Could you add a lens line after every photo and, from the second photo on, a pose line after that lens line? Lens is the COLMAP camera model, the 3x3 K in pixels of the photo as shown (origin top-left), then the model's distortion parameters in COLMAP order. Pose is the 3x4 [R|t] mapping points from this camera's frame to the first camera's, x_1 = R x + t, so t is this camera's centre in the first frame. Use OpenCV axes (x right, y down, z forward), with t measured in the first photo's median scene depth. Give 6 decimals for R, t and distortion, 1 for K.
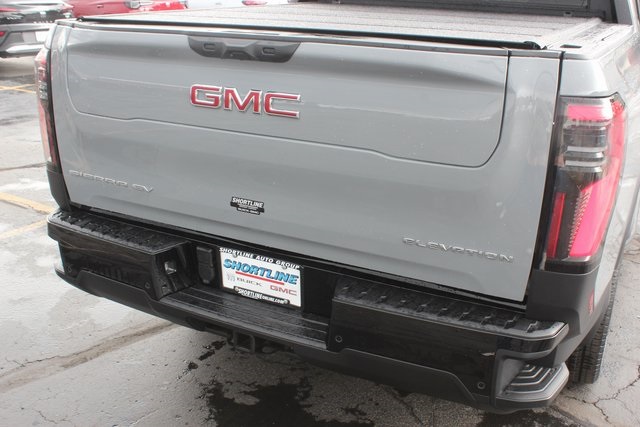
lens RADIAL K [[658.8, 0, 320.0], [0, 658.8, 213.5], [0, 0, 1]] dist [-0.160700, 0.215266]
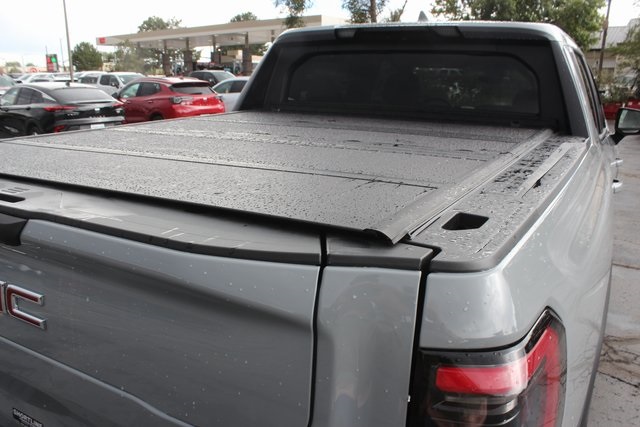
lens RADIAL K [[541.1, 0, 320.0], [0, 541.1, 213.5], [0, 0, 1]] dist [-0.186971, 0.169155]
pose [[0.998678, -0.004938, -0.051157, 0.229353], [0.000133, 0.995618, -0.093515, -0.179566], [0.051394, 0.093384, 0.994303, 0.419246]]
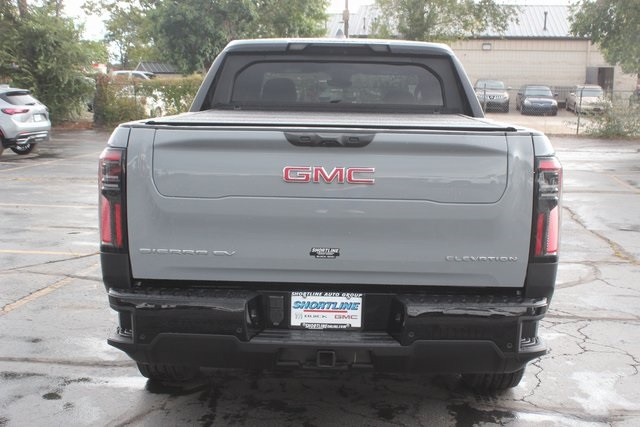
lens RADIAL K [[824.1, 0, 320.0], [0, 824.1, 193.0], [0, 0, 1]] dist [-0.121181, 0.012038]
pose [[0.912031, -0.060331, 0.405659, -0.766220], [0.143267, 0.973674, -0.177296, 0.160448], [-0.384283, 0.219817, 0.896665, -0.529407]]
